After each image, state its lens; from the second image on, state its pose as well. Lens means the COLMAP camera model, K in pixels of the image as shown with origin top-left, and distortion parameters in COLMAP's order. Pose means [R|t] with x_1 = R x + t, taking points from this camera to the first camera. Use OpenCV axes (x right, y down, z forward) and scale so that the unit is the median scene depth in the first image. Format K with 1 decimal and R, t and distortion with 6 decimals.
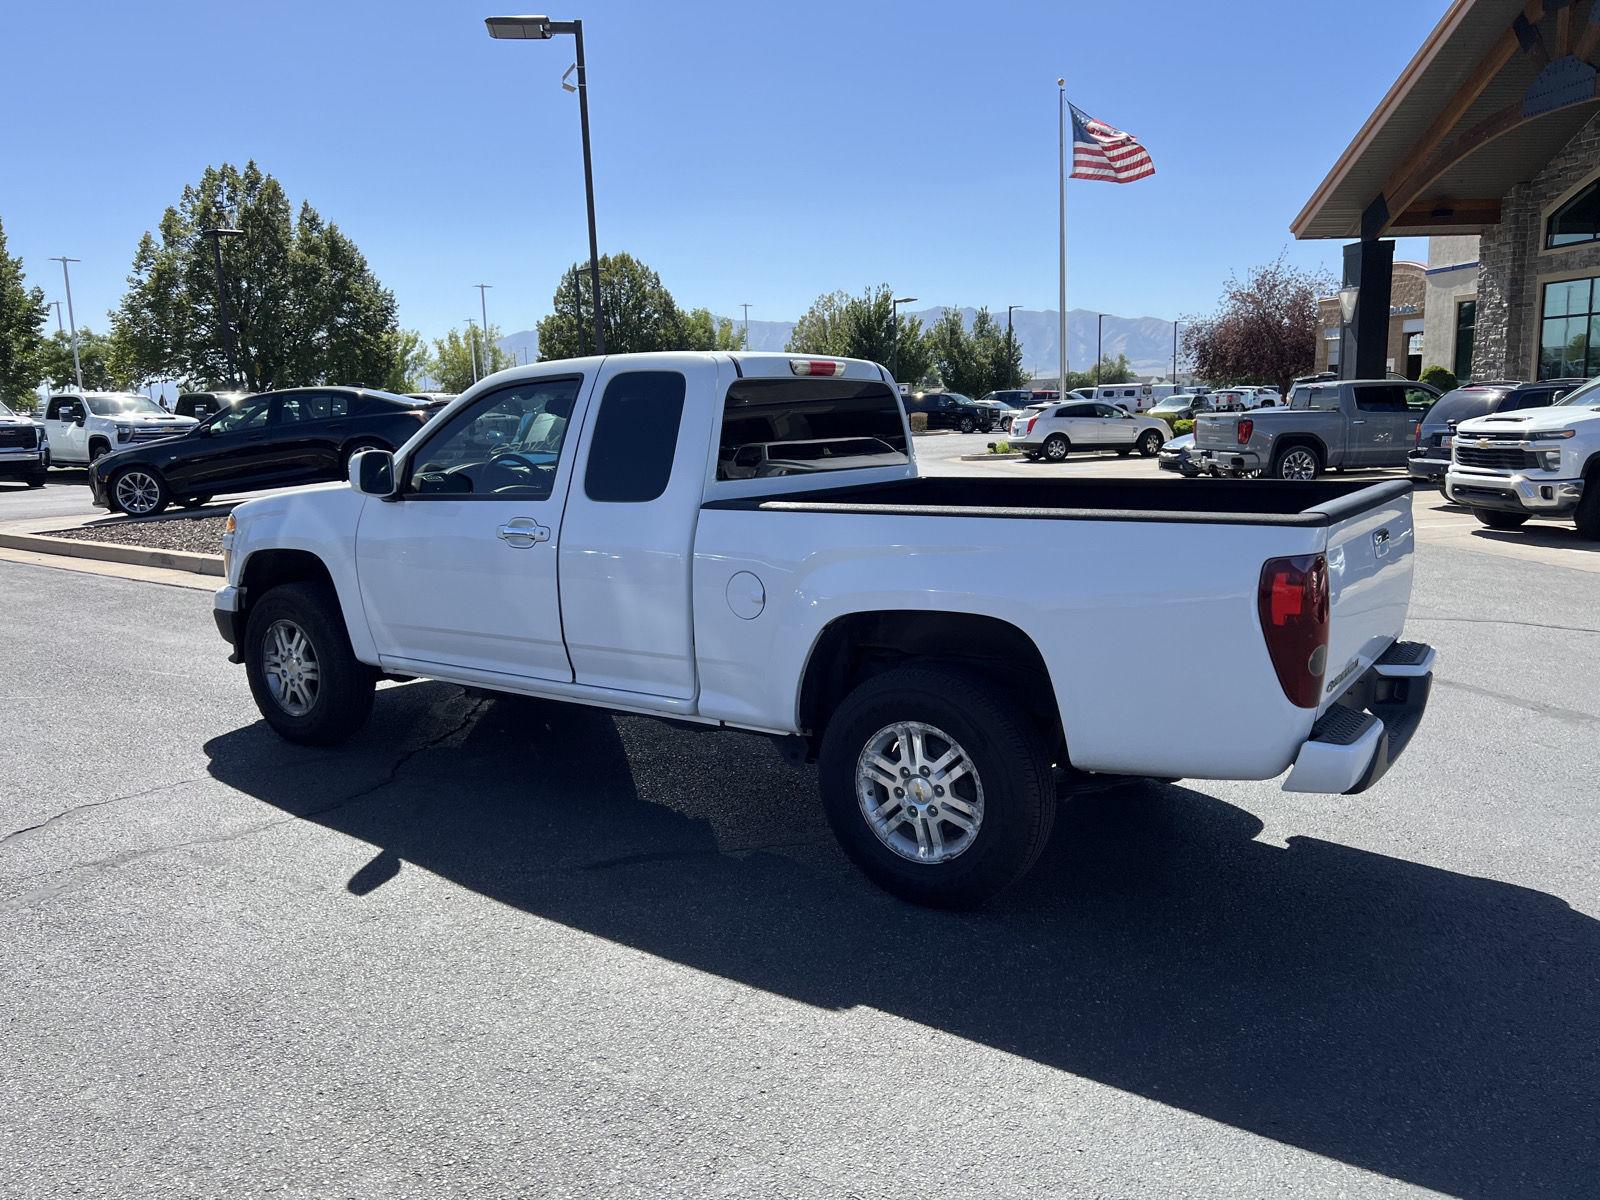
lens RADIAL K [[1204.6, 0, 790.5], [0, 1204.6, 611.1], [0, 0, 1]] dist [0.060419, -0.065222]
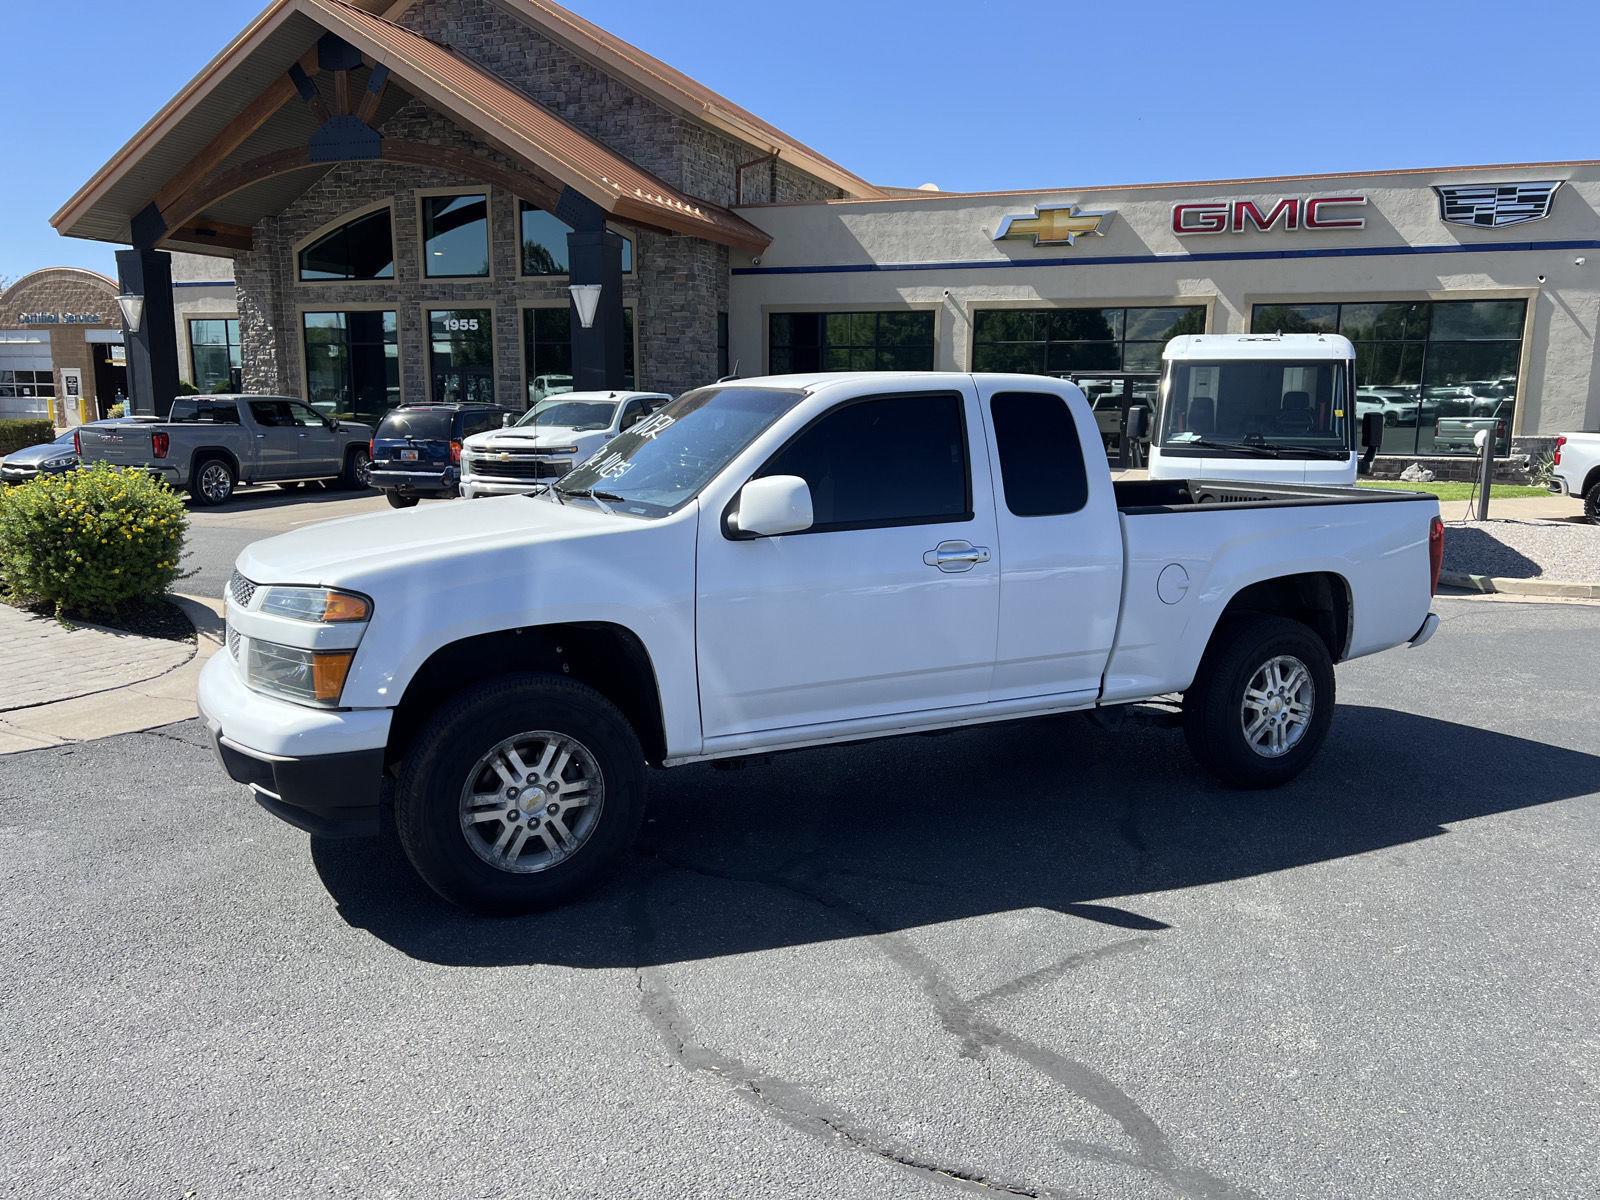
lens RADIAL K [[1204.6, 0, 798.1], [0, 1204.6, 604.7], [0, 0, 1]] dist [0.060419, -0.065222]
pose [[0.461577, -0.115865, 0.879501, -0.233143], [0.129128, 0.989650, 0.062607, -0.021354], [-0.877652, 0.084670, 0.471761, 0.138414]]
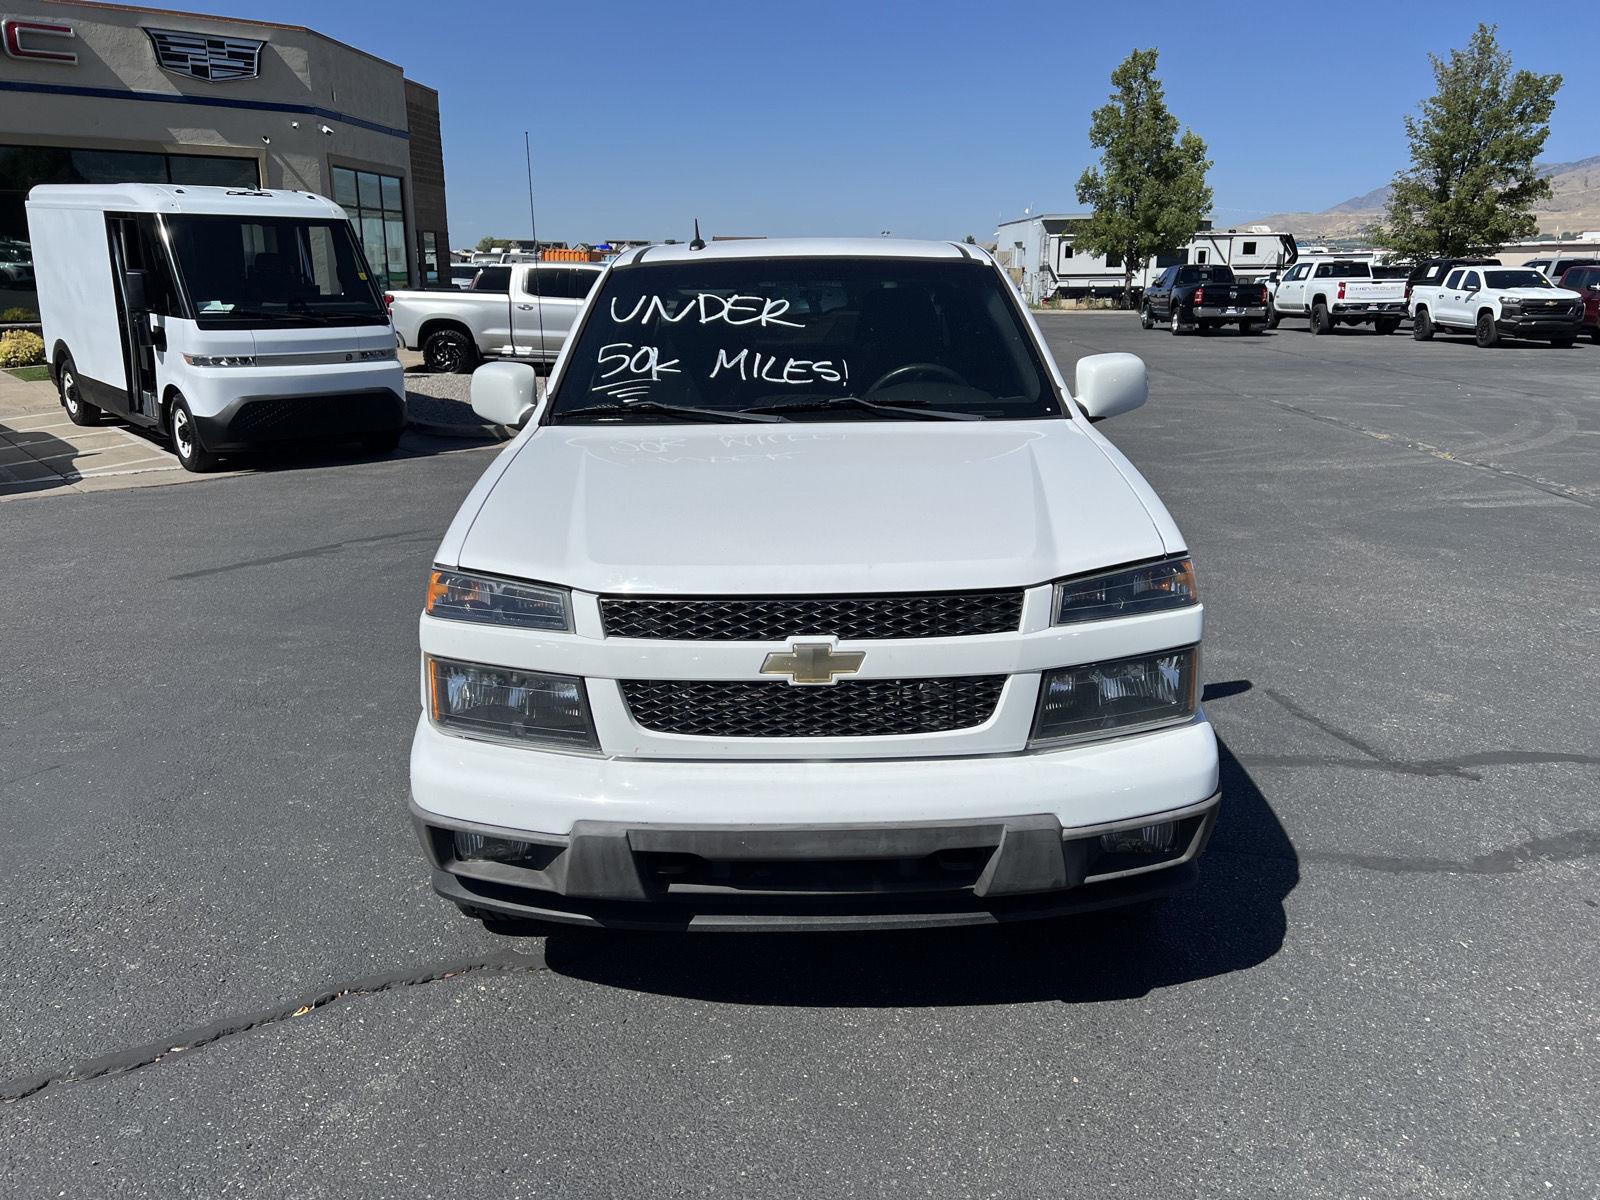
lens RADIAL K [[1204.6, 0, 793.6], [0, 1204.6, 602.7], [0, 0, 1]] dist [0.060419, -0.065222]
pose [[-0.567310, -0.193539, 0.800439, -0.192976], [0.156495, 0.928941, 0.335525, -0.060939], [-0.808498, 0.315612, -0.496710, 0.352791]]
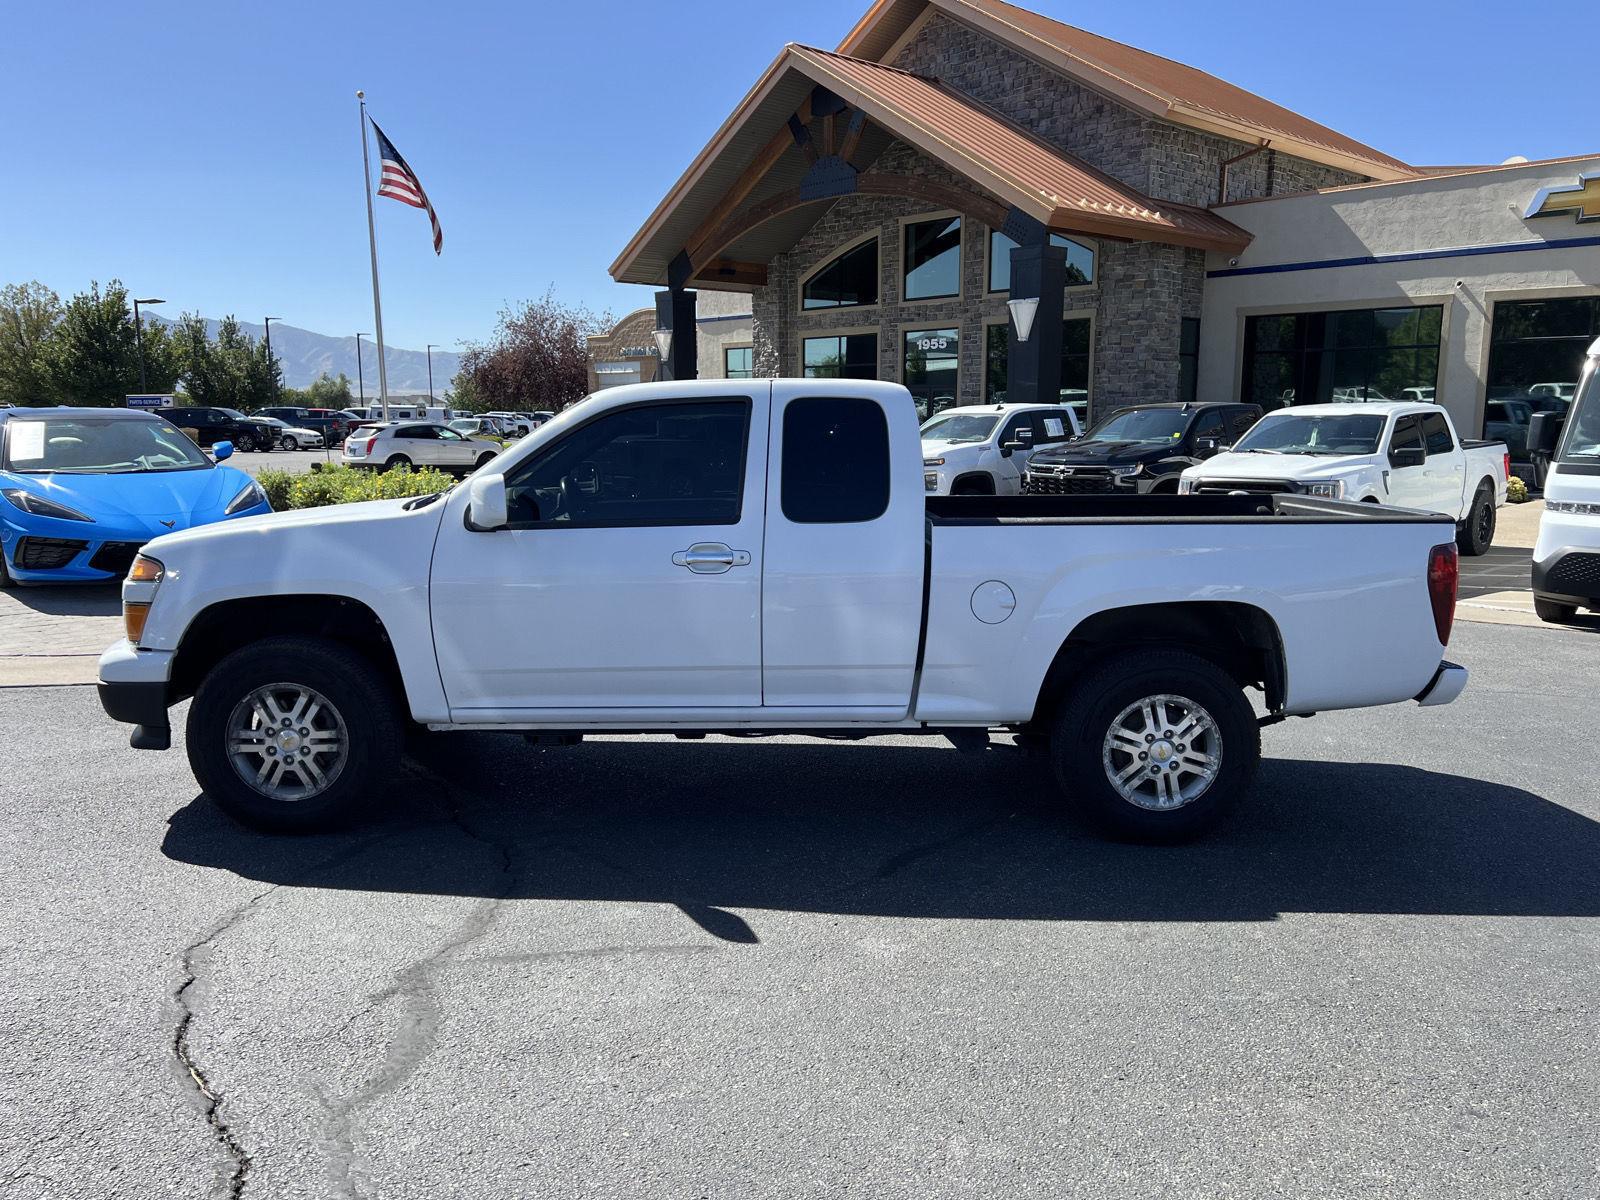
lens RADIAL K [[1204.6, 0, 792.4], [0, 1204.6, 606.9], [0, 0, 1]] dist [0.060419, -0.065222]
pose [[0.810955, -0.064936, 0.581495, -0.152804], [0.077081, 0.997017, 0.003840, -0.005067], [-0.580010, 0.041708, 0.813541, 0.036601]]
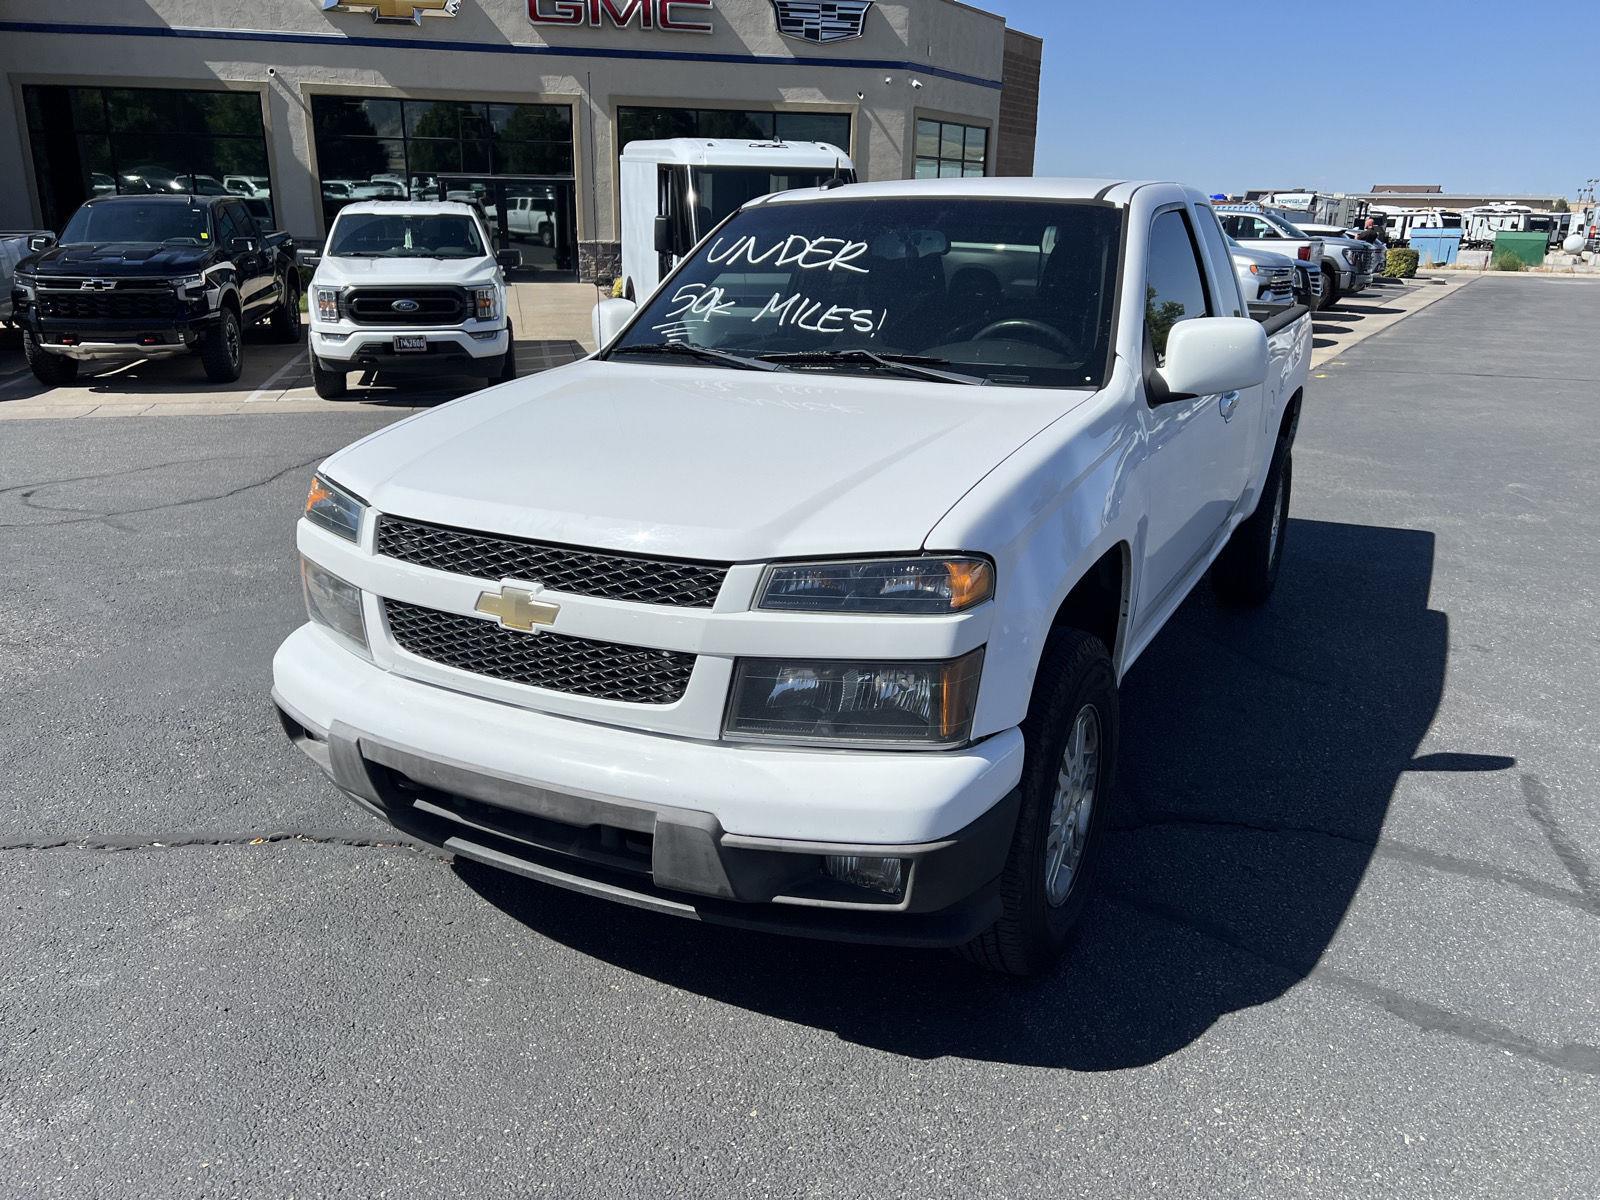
lens RADIAL K [[1204.6, 0, 786.2], [0, 1204.6, 602.1], [0, 0, 1]] dist [0.060419, -0.065222]
pose [[-0.112851, -0.277588, 0.954049, -0.211510], [0.162285, 0.942140, 0.293319, -0.047655], [-0.980270, 0.187929, -0.061273, 0.285266]]
